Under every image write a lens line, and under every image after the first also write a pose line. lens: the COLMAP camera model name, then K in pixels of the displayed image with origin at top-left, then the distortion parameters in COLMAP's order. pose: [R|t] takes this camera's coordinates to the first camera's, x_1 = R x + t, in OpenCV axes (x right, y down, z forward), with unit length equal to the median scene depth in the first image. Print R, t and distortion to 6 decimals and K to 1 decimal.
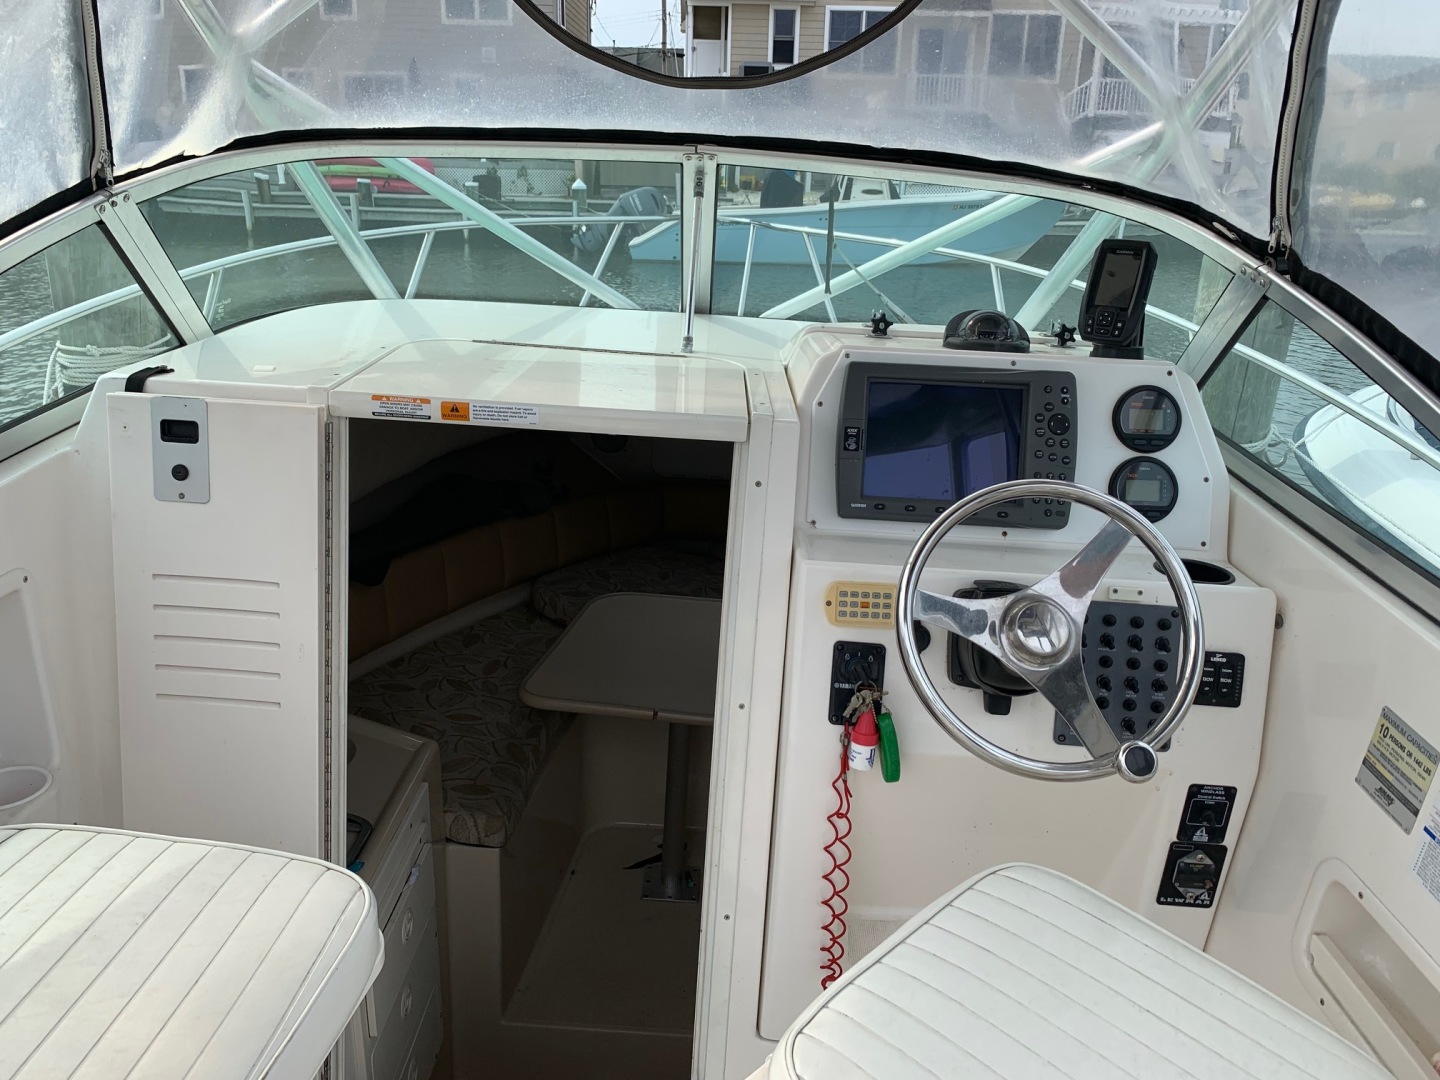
lens RADIAL K [[1127.6, 0, 709.2], [0, 1127.6, 526.9], [0, 0, 1]] dist [0.040650, -0.057099]
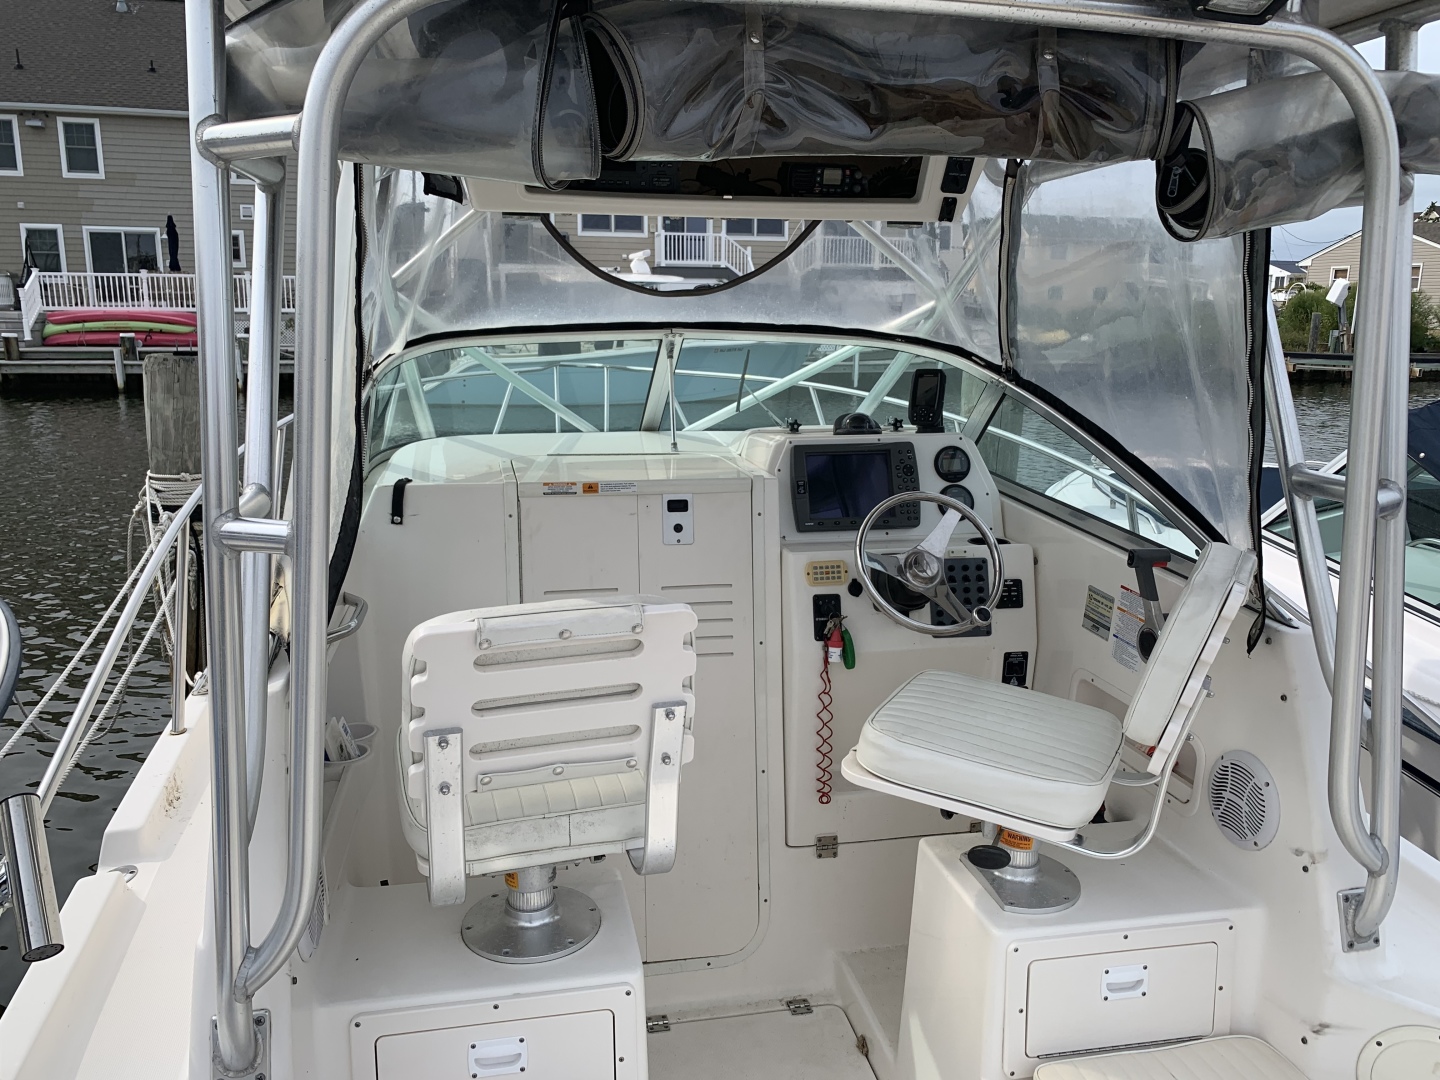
lens RADIAL K [[1076.6, 0, 695.3], [0, 1076.6, 539.5], [0, 0, 1]] dist [-0.029001, -0.002019]
pose [[0.978474, -0.093528, 0.183959, -0.345684], [0.111795, 0.989505, -0.091552, 0.136188], [-0.173466, 0.110147, 0.978661, -0.600718]]
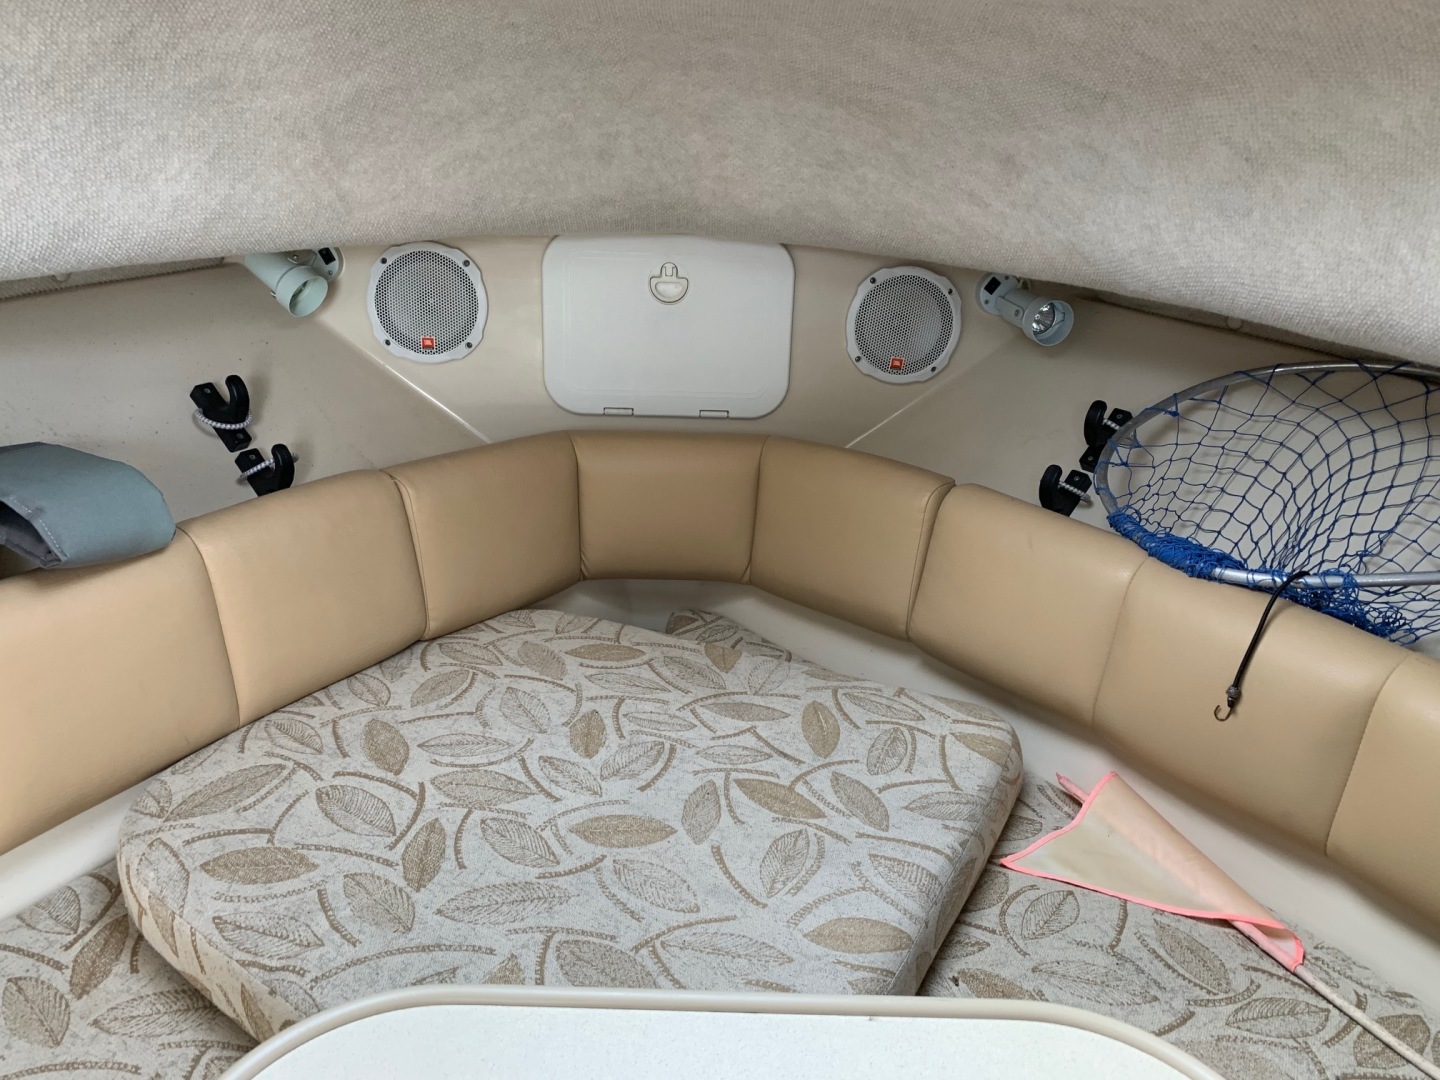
lens RADIAL K [[1127.6, 0, 711.4], [0, 1127.6, 532.6], [0, 0, 1]] dist [0.040650, -0.057099]
pose [[0.997274, -0.035281, 0.064809, -0.055291], [0.030430, 0.996766, 0.074372, -0.076394], [-0.067223, -0.072197, 0.995122, 1.556171]]
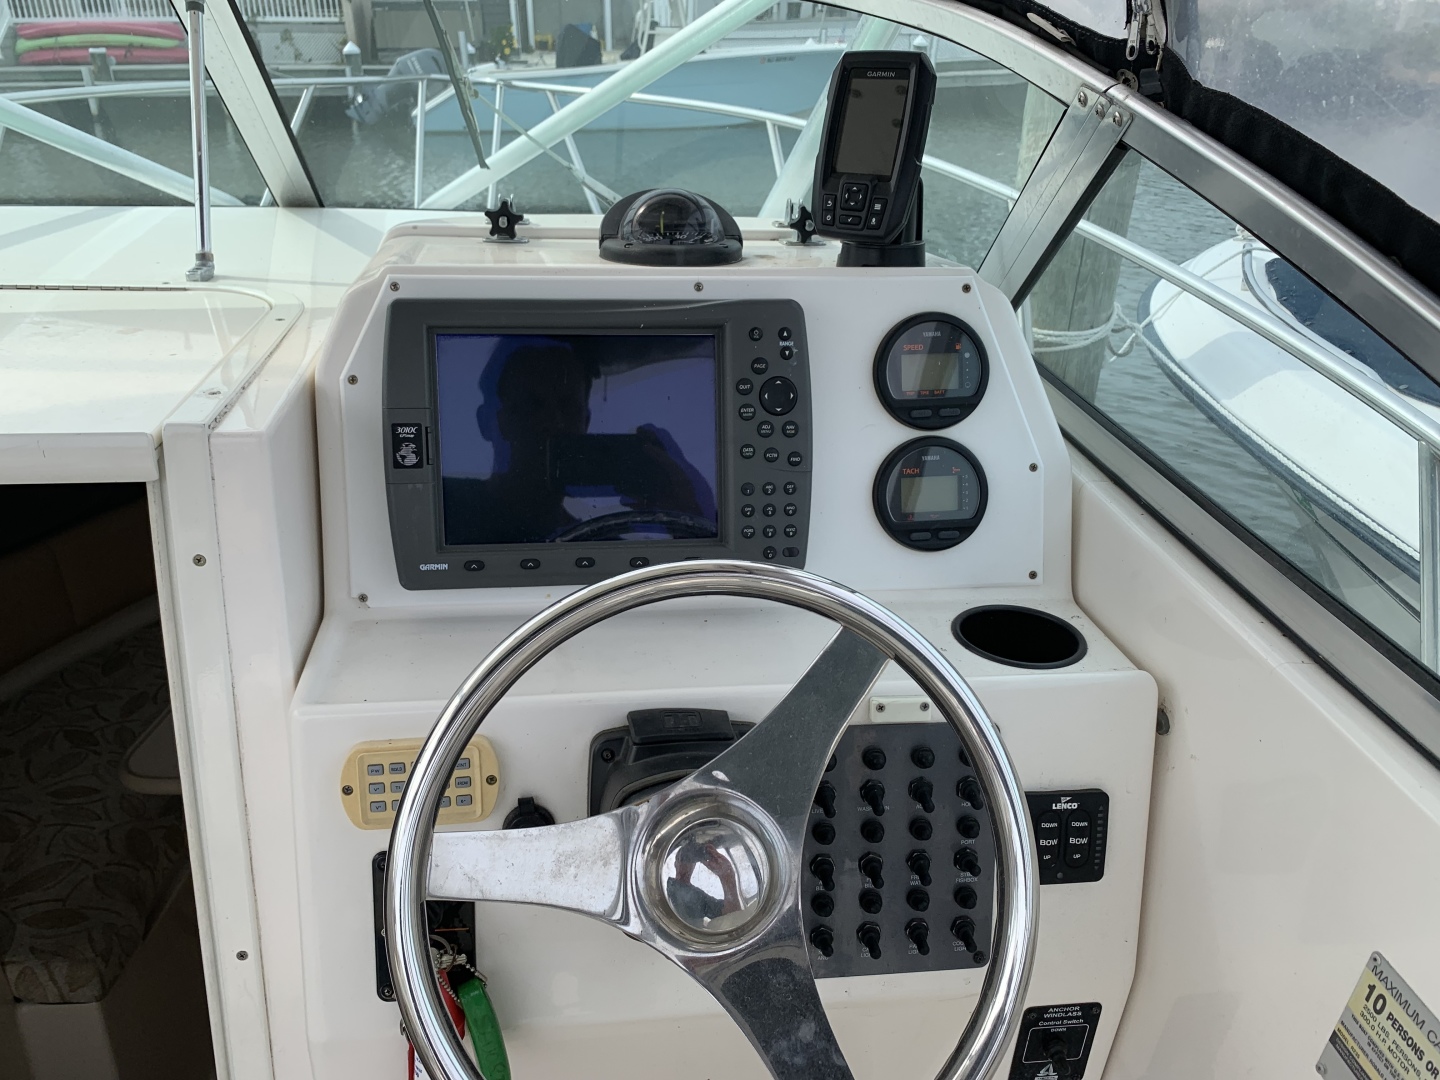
lens RADIAL K [[1127.6, 0, 722.4], [0, 1127.6, 537.2], [0, 0, 1]] dist [0.040650, -0.057099]
pose [[0.987922, -0.085054, 0.129520, 0.196388], [0.069900, 0.990625, 0.117368, -0.085670], [-0.138288, -0.106897, 0.984606, 0.432663]]
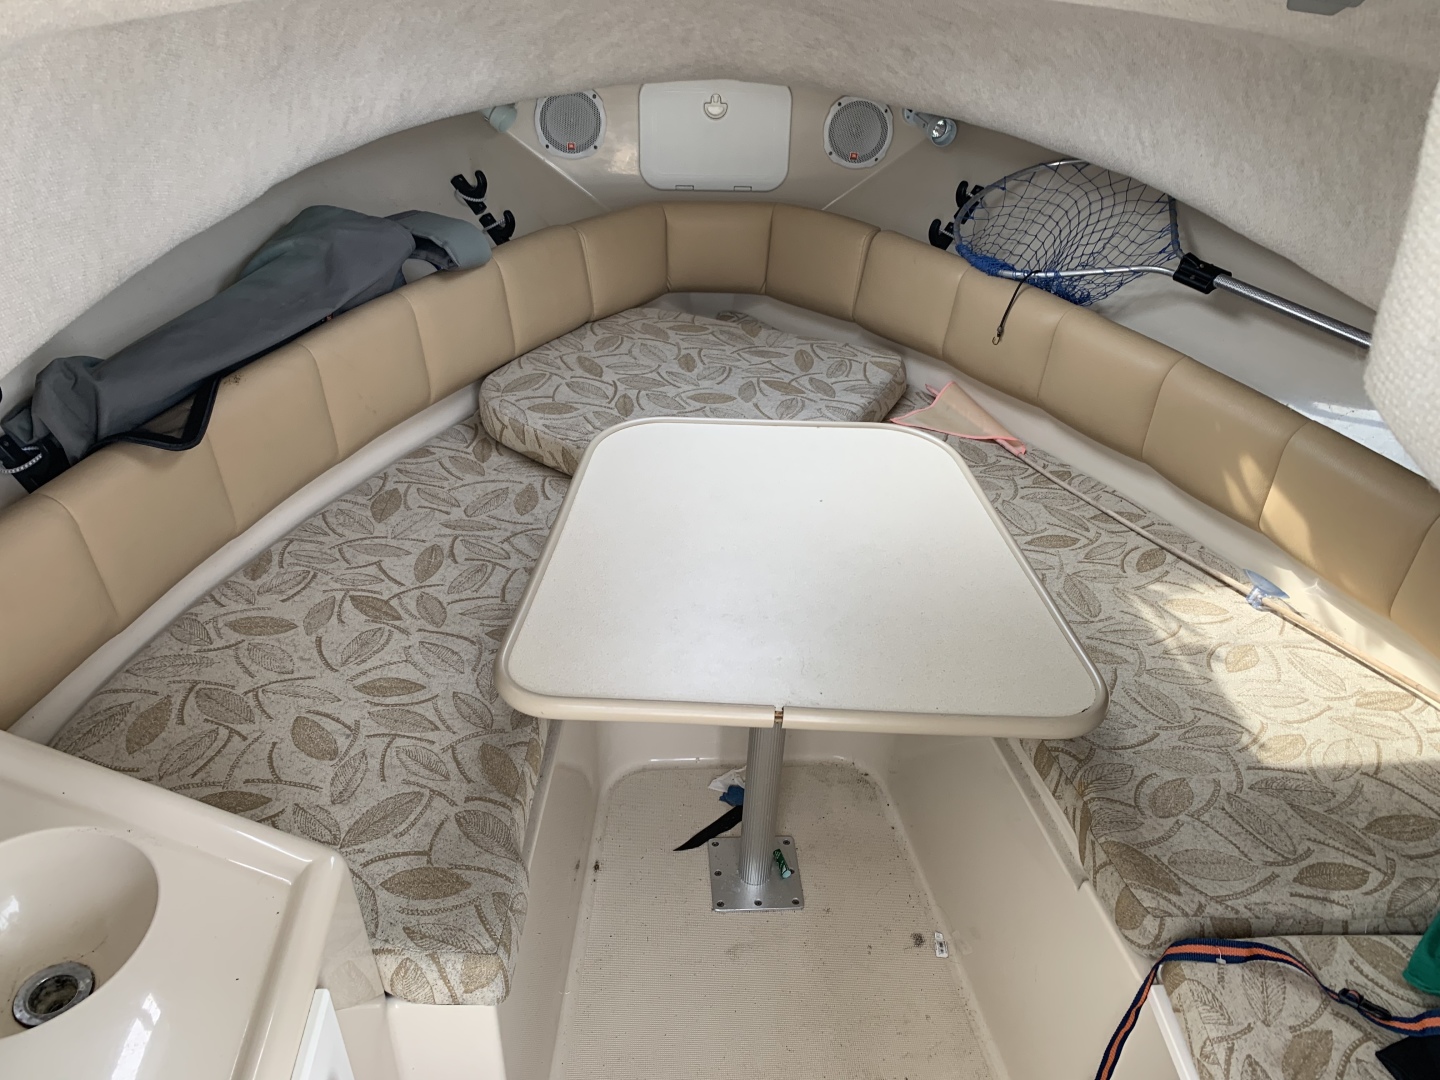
lens RADIAL K [[1127.6, 0, 722.7], [0, 1127.6, 537.9], [0, 0, 1]] dist [0.040650, -0.057099]
pose [[0.995488, -0.061925, 0.071899, -0.161991], [0.039268, 0.958622, 0.281960, -0.085199], [-0.086384, -0.277864, 0.956728, 0.847781]]
